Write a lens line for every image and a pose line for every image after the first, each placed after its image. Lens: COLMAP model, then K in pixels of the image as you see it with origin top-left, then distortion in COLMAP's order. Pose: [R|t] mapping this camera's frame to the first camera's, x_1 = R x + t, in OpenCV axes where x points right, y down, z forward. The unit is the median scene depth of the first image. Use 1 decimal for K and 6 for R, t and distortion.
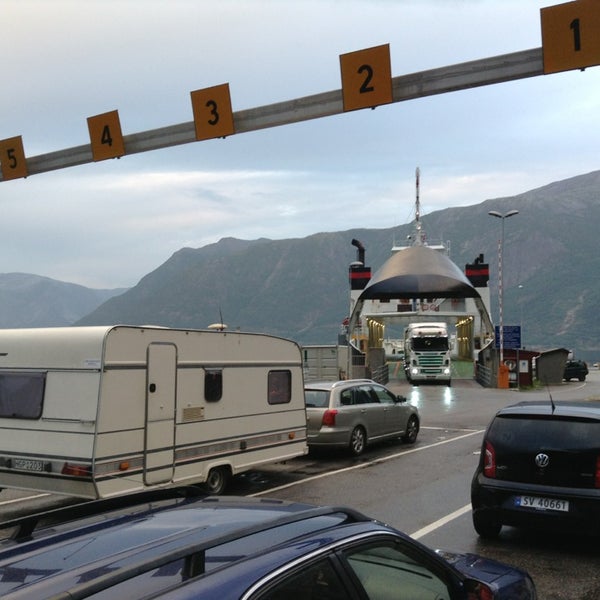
lens RADIAL K [[723.7, 0, 300.5], [0, 723.7, 302.9], [0, 0, 1]] dist [0.192683, -0.504657]
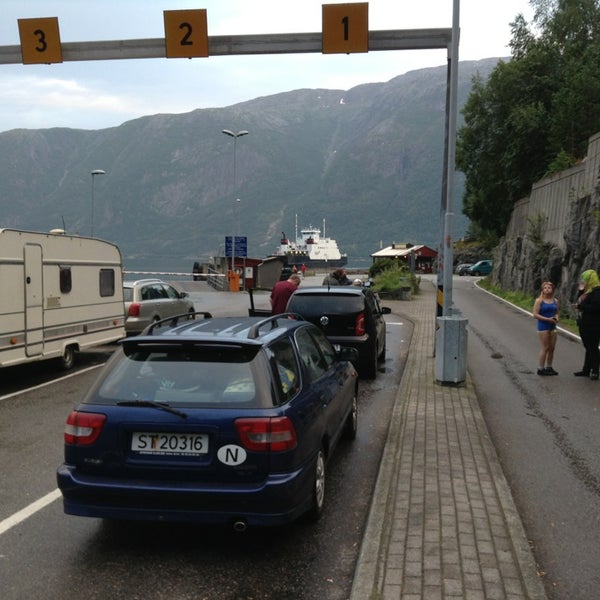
lens RADIAL K [[723.7, 0, 300.5], [0, 723.7, 302.9], [0, 0, 1]] dist [0.192683, -0.504657]
pose [[0.924734, -0.017807, 0.380198, -0.214498], [-0.029168, 0.992652, 0.117436, -0.004378], [-0.379495, -0.119687, 0.917419, -0.274814]]
